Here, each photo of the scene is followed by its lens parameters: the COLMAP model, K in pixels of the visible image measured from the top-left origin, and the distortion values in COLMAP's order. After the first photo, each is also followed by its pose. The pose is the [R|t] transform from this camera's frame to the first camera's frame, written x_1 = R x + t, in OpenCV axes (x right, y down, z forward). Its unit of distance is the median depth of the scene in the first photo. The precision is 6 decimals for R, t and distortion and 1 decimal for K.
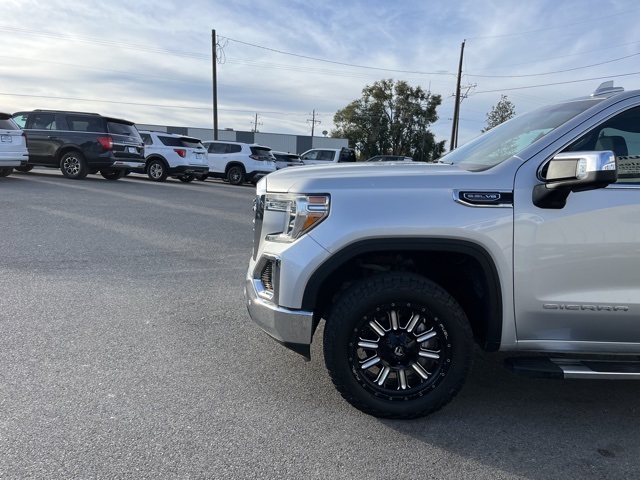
lens RADIAL K [[484.4, 0, 314.0], [0, 484.4, 240.0], [0, 0, 1]] dist [0.075477, -0.106724]
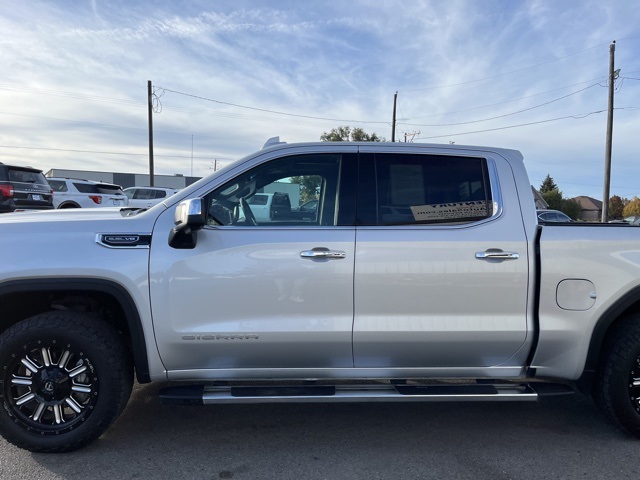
lens RADIAL K [[484.4, 0, 321.6], [0, 484.4, 233.7], [0, 0, 1]] dist [0.075477, -0.106724]
pose [[0.996747, -0.018848, 0.078355, 0.629942], [0.026673, 0.994624, -0.100056, 0.019488], [-0.076048, 0.101821, 0.991892, -0.120406]]
